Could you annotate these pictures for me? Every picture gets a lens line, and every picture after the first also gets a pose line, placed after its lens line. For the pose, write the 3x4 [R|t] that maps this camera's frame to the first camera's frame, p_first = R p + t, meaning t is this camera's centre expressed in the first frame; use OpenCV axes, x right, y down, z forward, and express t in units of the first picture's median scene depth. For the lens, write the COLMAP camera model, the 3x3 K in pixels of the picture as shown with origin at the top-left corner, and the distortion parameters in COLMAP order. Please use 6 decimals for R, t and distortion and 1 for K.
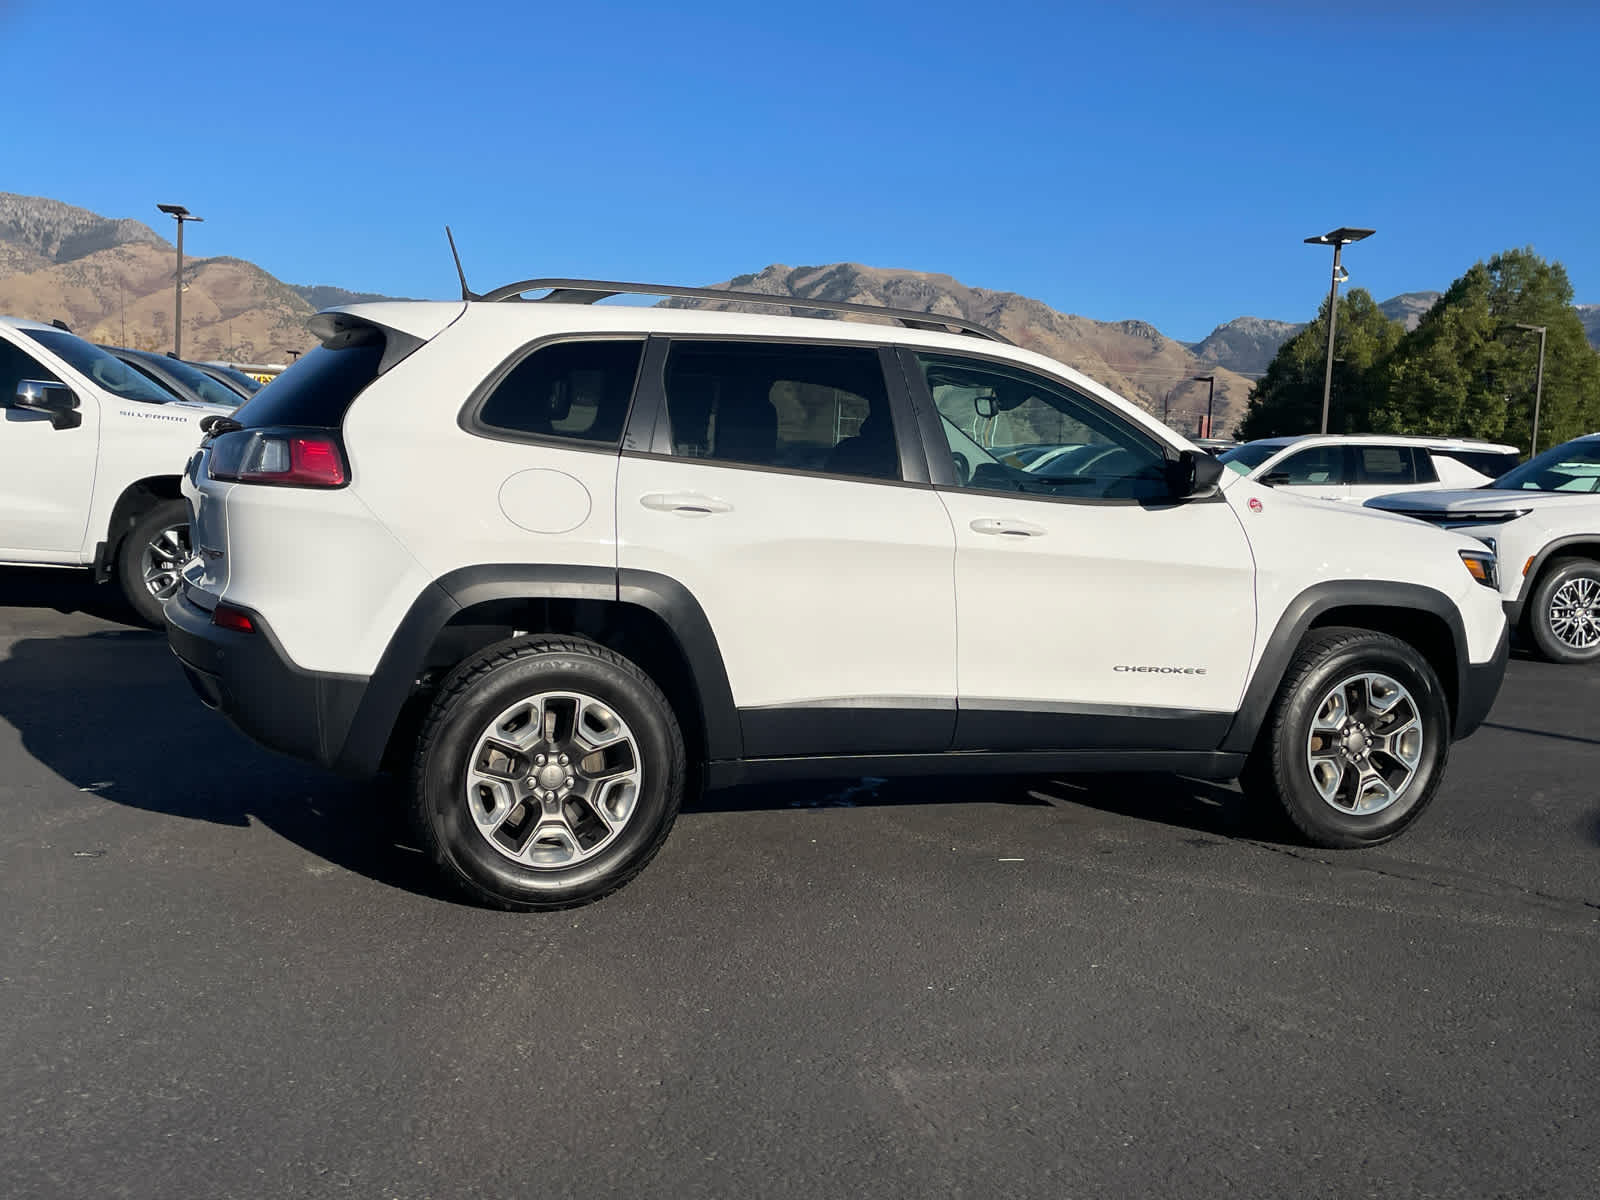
lens RADIAL K [[1562.4, 0, 775.7], [0, 1562.4, 594.7], [0, 0, 1]] dist [0.106070, -0.136417]
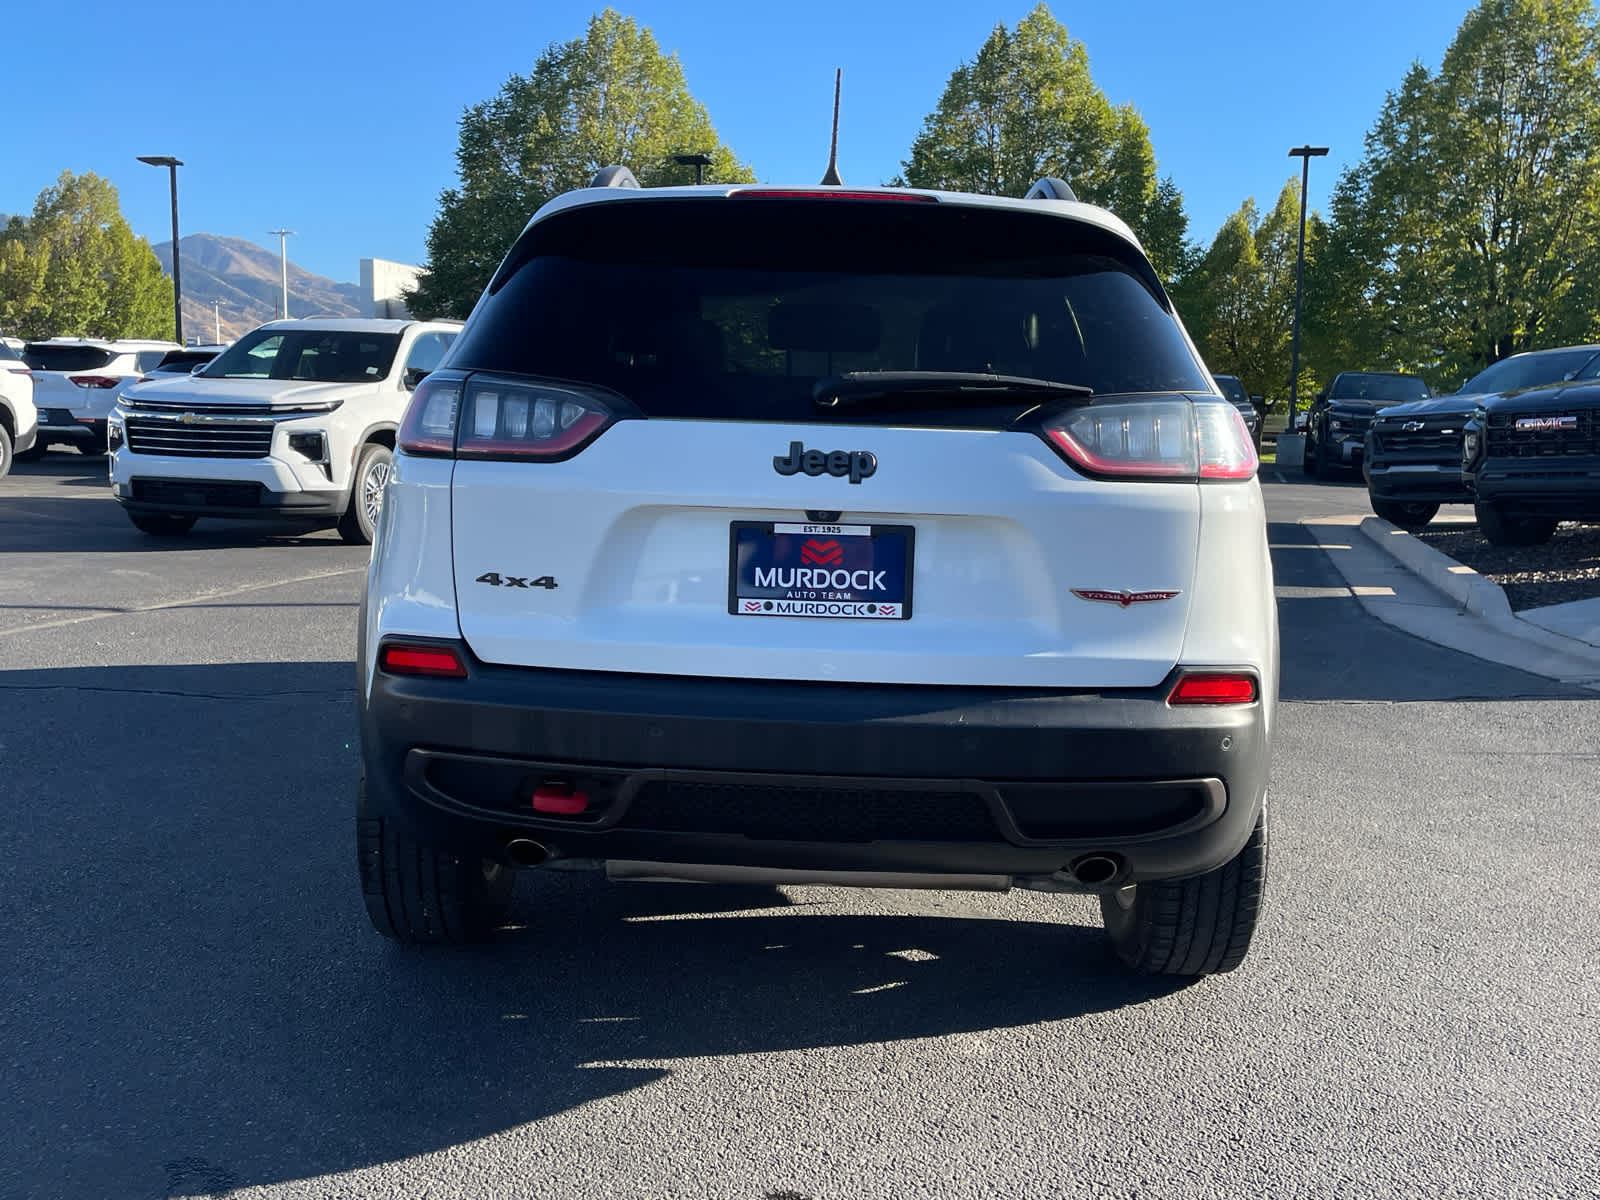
lens RADIAL K [[1562.4, 0, 775.7], [0, 1562.4, 594.7], [0, 0, 1]] dist [0.106070, -0.136417]
pose [[0.420544, -0.148545, 0.895029, -0.911517], [0.070254, 0.988875, 0.131111, -0.111036], [-0.904548, 0.007742, 0.426301, 0.795740]]
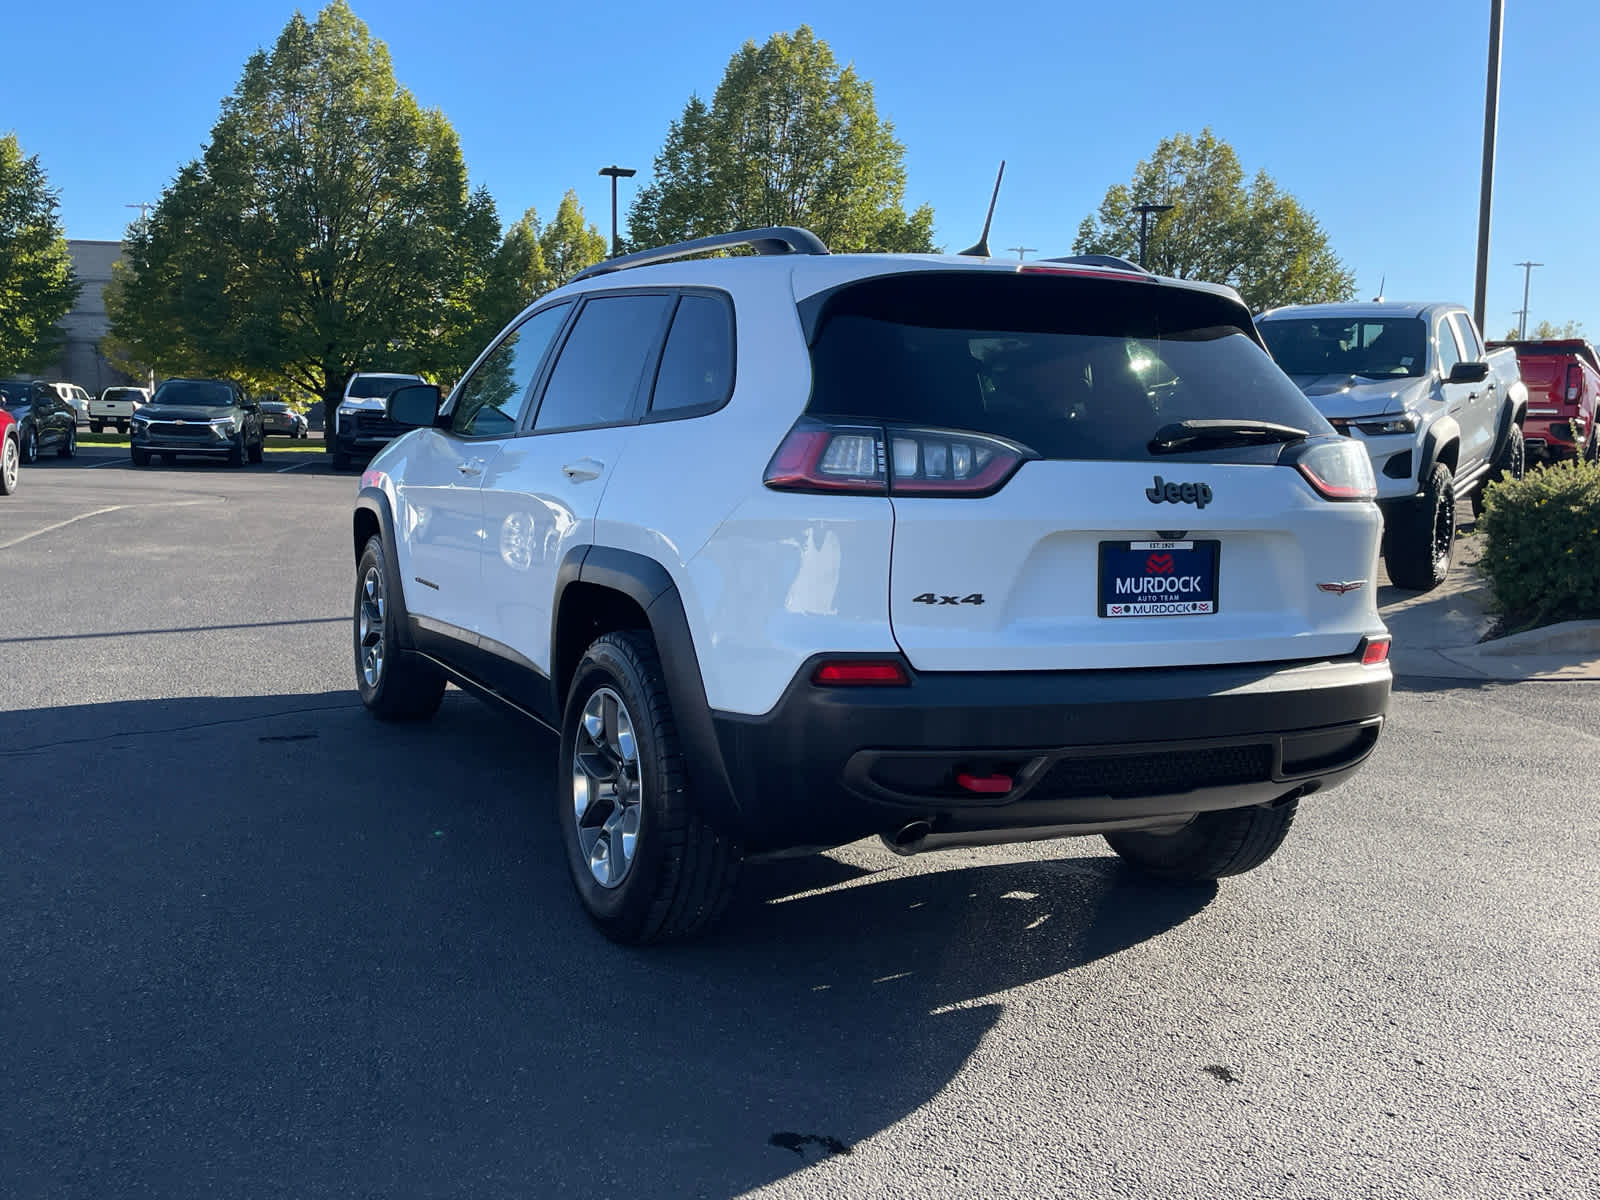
lens RADIAL K [[1560.5, 0, 778.2], [0, 1560.5, 604.0], [0, 0, 1]] dist [0.096774, -0.116016]
pose [[-0.030590, -0.166156, 0.985625, -1.099563], [0.054007, 0.984371, 0.167621, -0.162738], [-0.998072, 0.058359, -0.021138, 1.220685]]
